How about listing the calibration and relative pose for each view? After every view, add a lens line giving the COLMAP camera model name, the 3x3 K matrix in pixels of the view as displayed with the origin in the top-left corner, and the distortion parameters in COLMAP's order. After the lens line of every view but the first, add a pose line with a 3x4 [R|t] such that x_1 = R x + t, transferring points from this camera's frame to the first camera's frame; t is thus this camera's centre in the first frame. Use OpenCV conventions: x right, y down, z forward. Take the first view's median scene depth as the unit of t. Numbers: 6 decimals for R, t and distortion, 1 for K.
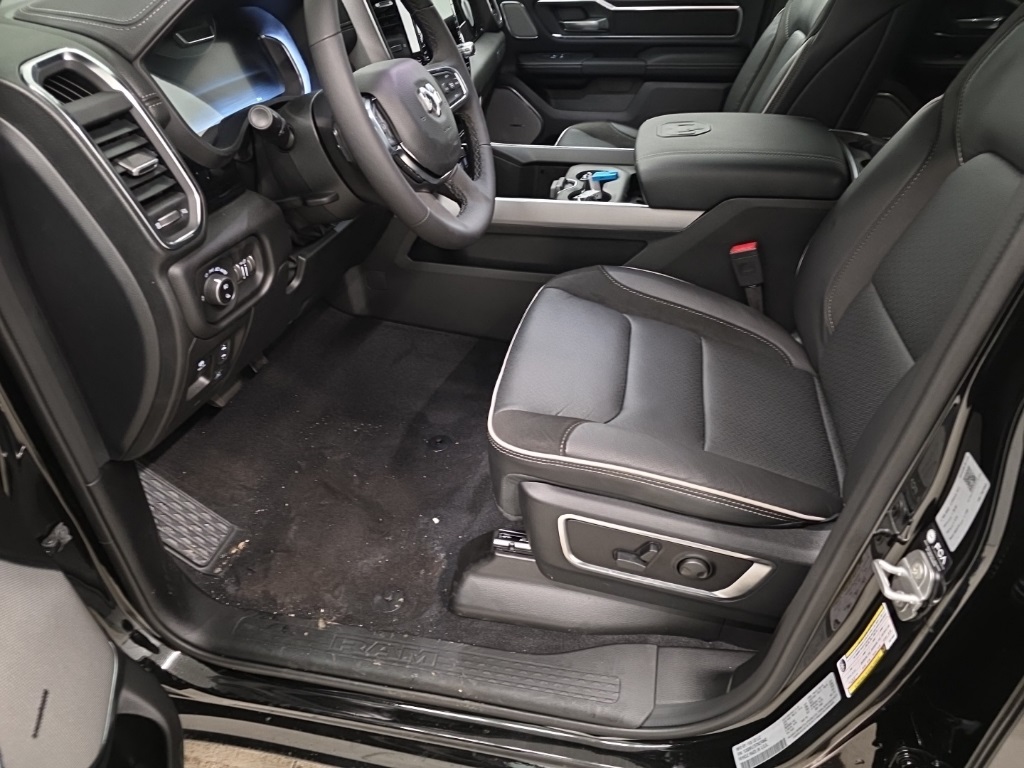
lens RADIAL K [[685.1, 0, 522.8], [0, 685.1, 384.0], [0, 0, 1]] dist [0.040926, -0.029603]
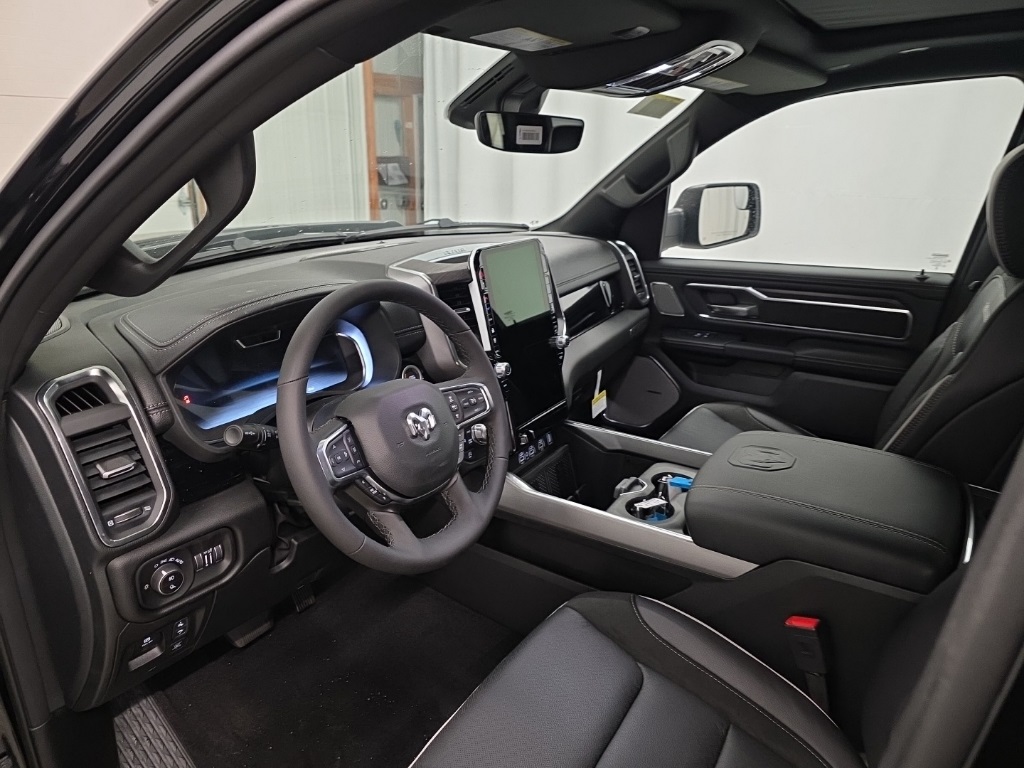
lens RADIAL K [[685.1, 0, 511.1], [0, 685.1, 384.8], [0, 0, 1]] dist [0.040926, -0.029603]
pose [[0.925542, 0.137274, -0.352884, 0.271005], [-0.227480, 0.946620, -0.228393, -0.213365], [0.302694, 0.291661, 0.907364, 0.084799]]
